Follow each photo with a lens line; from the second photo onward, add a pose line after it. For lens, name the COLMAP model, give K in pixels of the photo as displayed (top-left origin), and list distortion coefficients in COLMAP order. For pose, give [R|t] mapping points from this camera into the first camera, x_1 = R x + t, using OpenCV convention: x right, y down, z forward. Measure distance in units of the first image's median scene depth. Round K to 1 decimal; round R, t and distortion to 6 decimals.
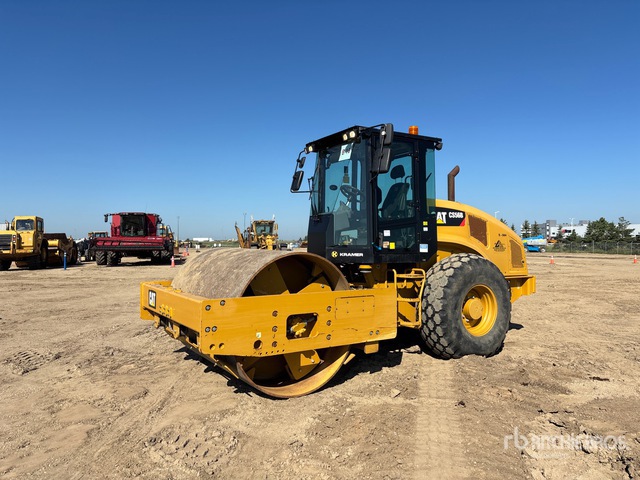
lens RADIAL K [[450.3, 0, 320.0], [0, 450.3, 240.0], [0, 0, 1]] dist [0.001944, 0.000728]
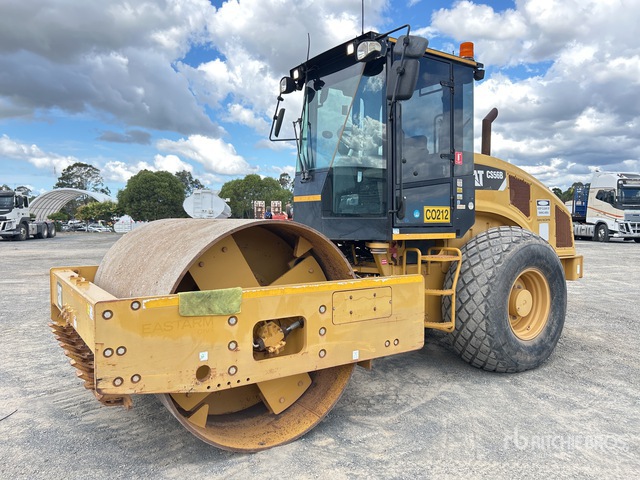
lens RADIAL K [[477.9, 0, 338.3], [0, 477.9, 239.6], [0, 0, 1]] dist [-0.002632, -0.000059]
pose [[0.998498, 0.001592, 0.054758, 0.003947], [-0.004014, 0.999017, 0.044136, 0.019139], [-0.054634, -0.044290, 0.997524, 0.267849]]
